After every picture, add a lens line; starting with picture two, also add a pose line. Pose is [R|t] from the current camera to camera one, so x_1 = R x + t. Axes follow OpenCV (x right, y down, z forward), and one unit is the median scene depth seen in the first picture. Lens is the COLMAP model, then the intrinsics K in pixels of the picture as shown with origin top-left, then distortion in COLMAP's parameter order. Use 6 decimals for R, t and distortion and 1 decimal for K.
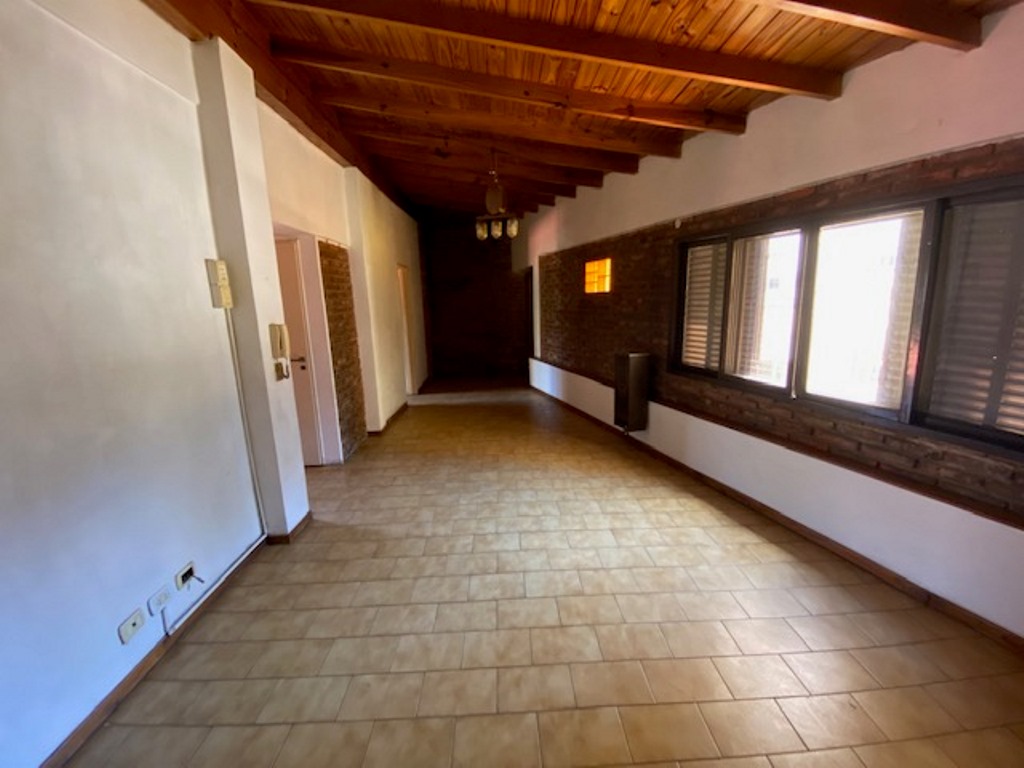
lens RADIAL K [[420.1, 0, 511.3], [0, 420.1, 378.6], [0, 0, 1]] dist [0.023317, -0.022359]
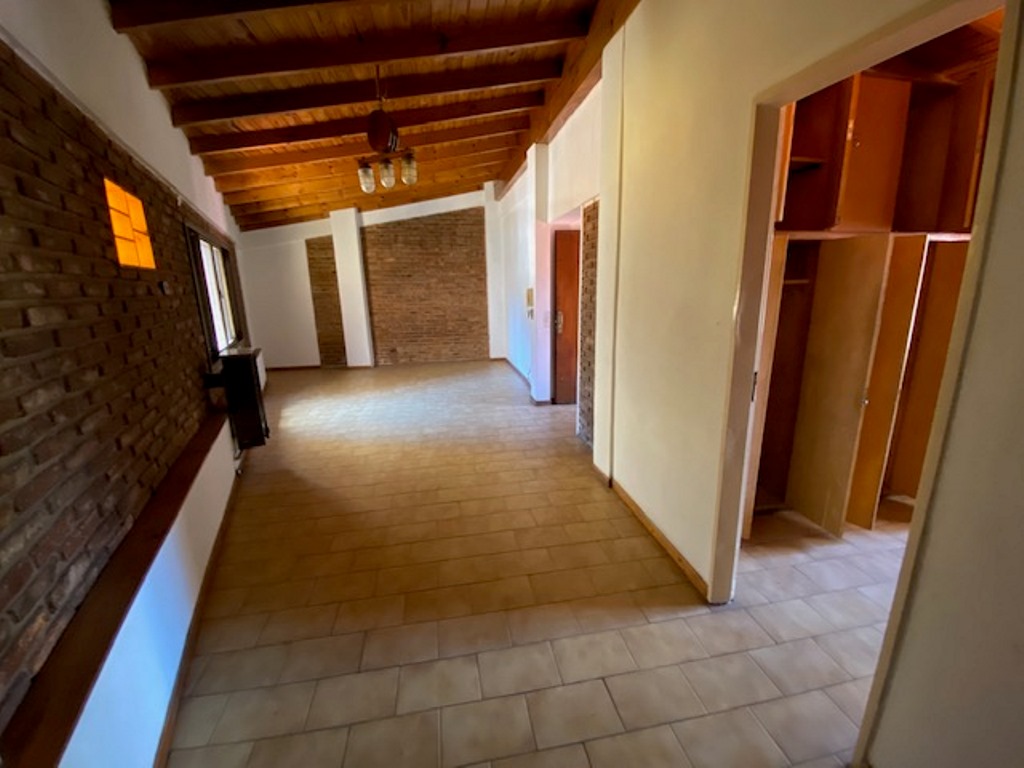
lens RADIAL K [[419.7, 0, 513.6], [0, 419.7, 378.9], [0, 0, 1]] dist [0.007802, -0.014408]
pose [[-0.986832, 0.082731, -0.138992, -0.162900], [0.020076, 0.915303, 0.402265, -0.452098], [0.160499, 0.394178, -0.904911, 2.544424]]
